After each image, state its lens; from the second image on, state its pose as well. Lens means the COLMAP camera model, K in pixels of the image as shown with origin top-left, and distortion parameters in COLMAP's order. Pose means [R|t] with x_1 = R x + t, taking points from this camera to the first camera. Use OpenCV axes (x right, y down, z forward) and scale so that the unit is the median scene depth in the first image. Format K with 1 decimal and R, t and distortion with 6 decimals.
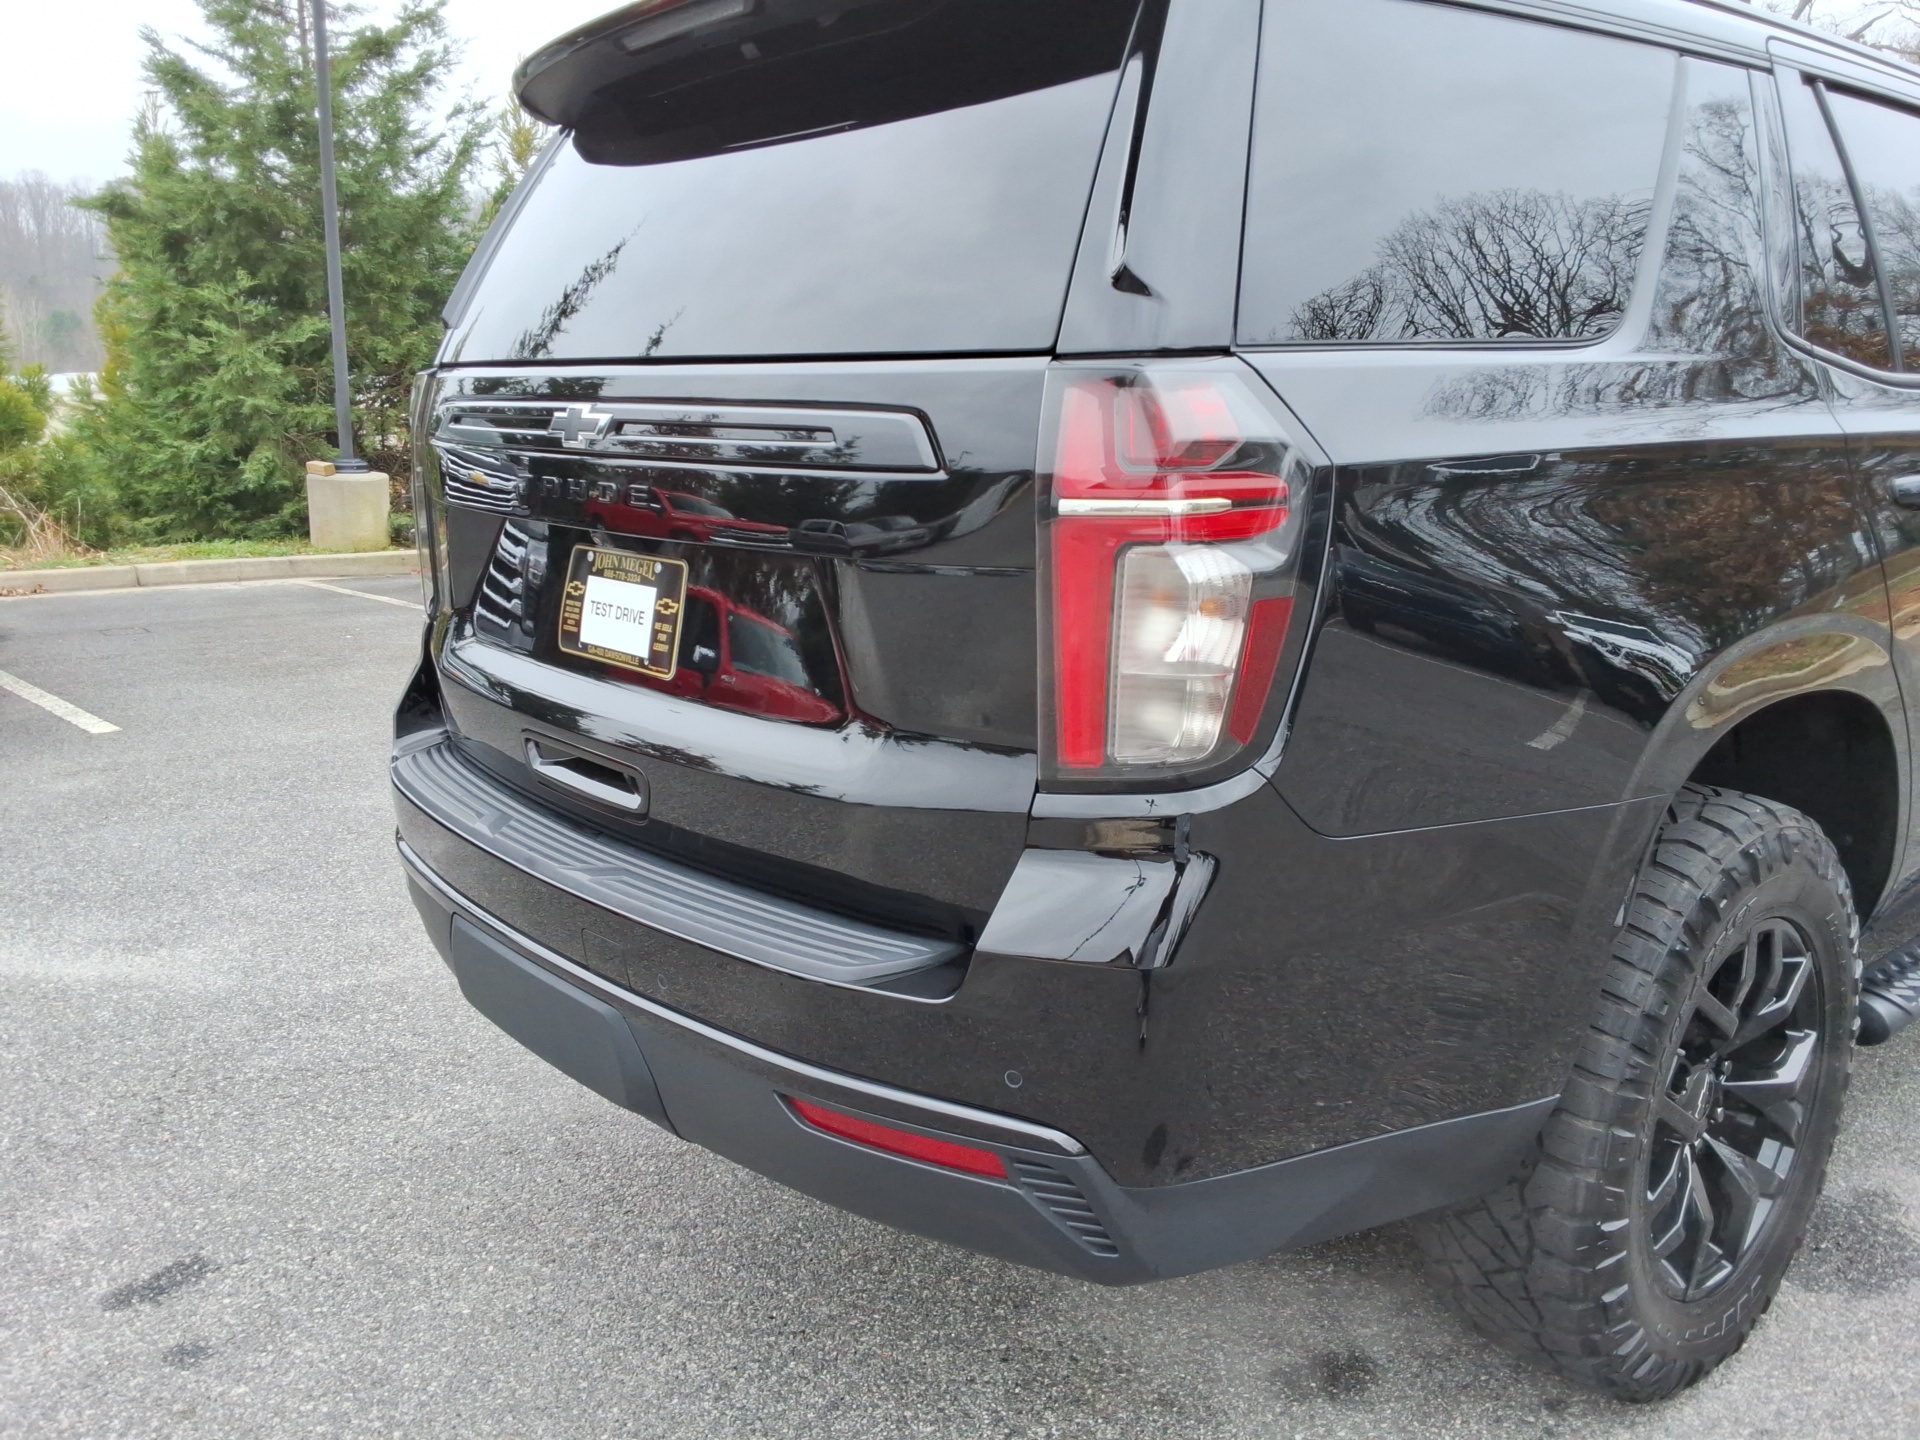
lens RADIAL K [[1572.0, 0, 921.5], [0, 1572.0, 721.3], [0, 0, 1]] dist [0.073148, -0.000964]
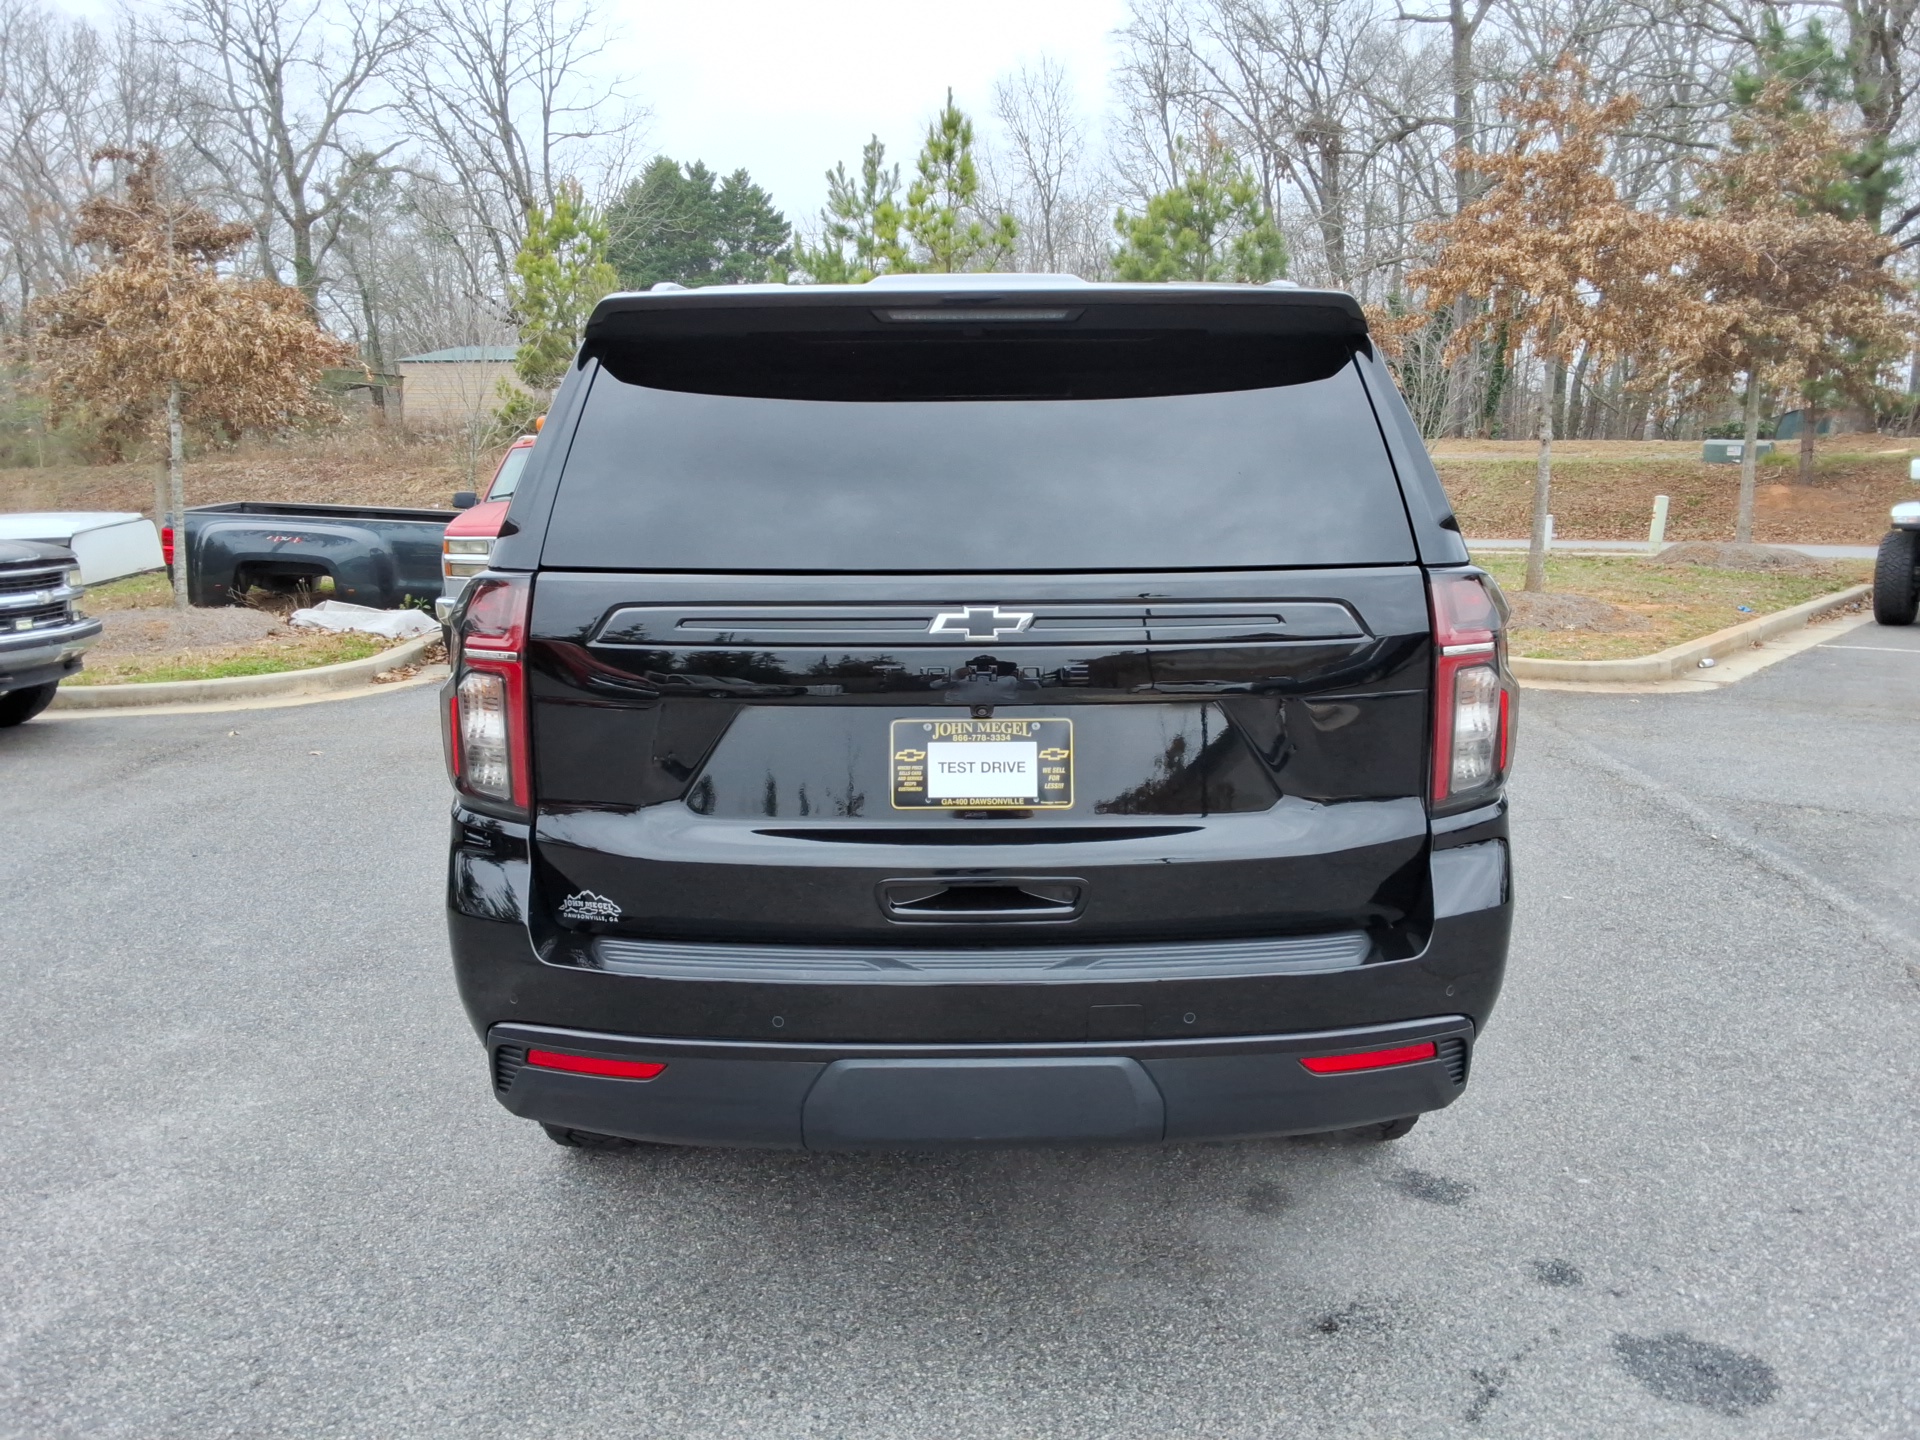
lens RADIAL K [[1530.7, 0, 959.3], [0, 1530.7, 715.5], [0, 0, 1]] dist [0.107754, -0.215494]
pose [[0.629529, -0.109020, 0.769290, -1.167993], [0.166508, 0.986034, 0.003478, -0.119918], [-0.758925, 0.125903, 0.638890, 0.233521]]
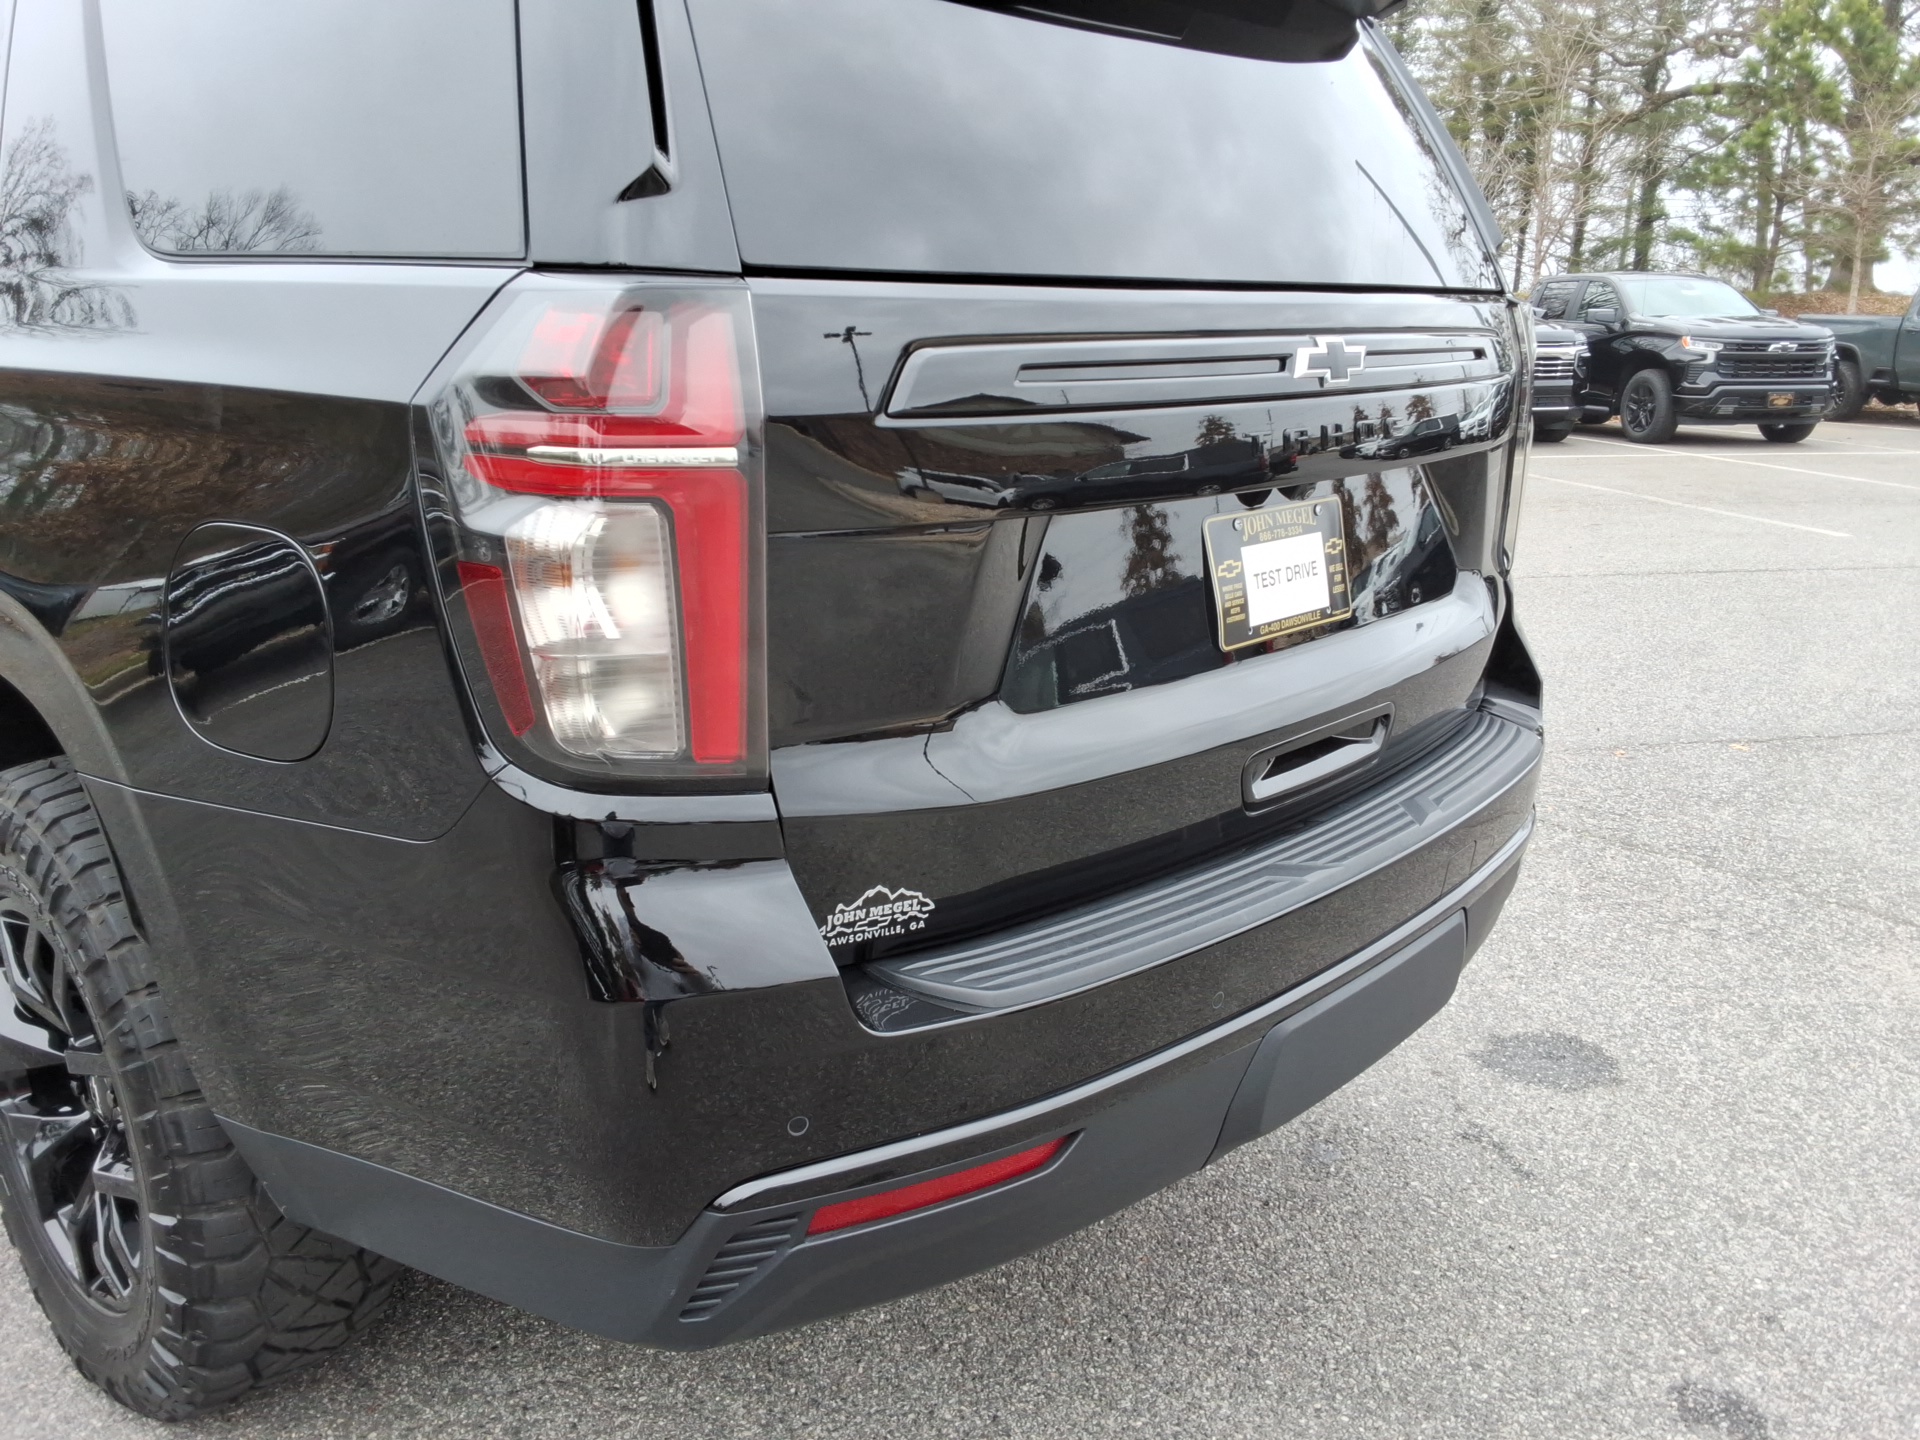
lens RADIAL K [[1525.5, 0, 961.7], [0, 1525.5, 717.7], [0, 0, 1]] dist [0.124826, -0.201615]
pose [[-0.152974, -0.234577, 0.959986, -1.043051], [0.215047, 0.940238, 0.264020, -0.268193], [-0.964548, 0.246830, -0.093387, 1.310109]]
